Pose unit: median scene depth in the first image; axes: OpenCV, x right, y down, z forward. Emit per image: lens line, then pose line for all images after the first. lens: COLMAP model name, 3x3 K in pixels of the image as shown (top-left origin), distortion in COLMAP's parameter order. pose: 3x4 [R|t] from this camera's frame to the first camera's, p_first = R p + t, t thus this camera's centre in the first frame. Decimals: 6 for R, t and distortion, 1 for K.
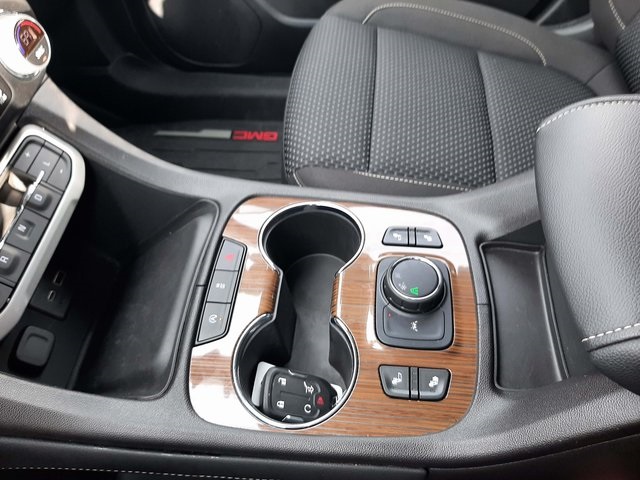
lens RADIAL K [[484.3, 0, 320.0], [0, 484.3, 240.0], [0, 0, 1]] dist [-0.015616, -0.010299]
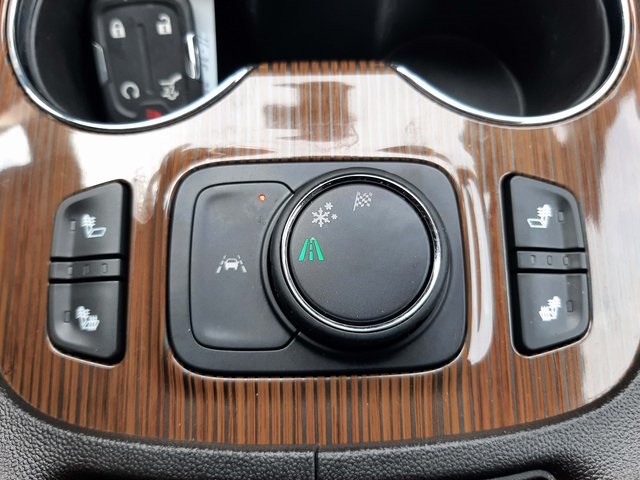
lens RADIAL K [[484.3, 0, 320.0], [0, 484.3, 240.0], [0, 0, 1]] dist [-0.015616, -0.010299]
pose [[0.123597, 0.987892, -0.093771, 0.228610], [-0.808867, 0.155036, 0.567184, -0.085581], [0.574854, 0.005746, 0.818236, 0.777848]]
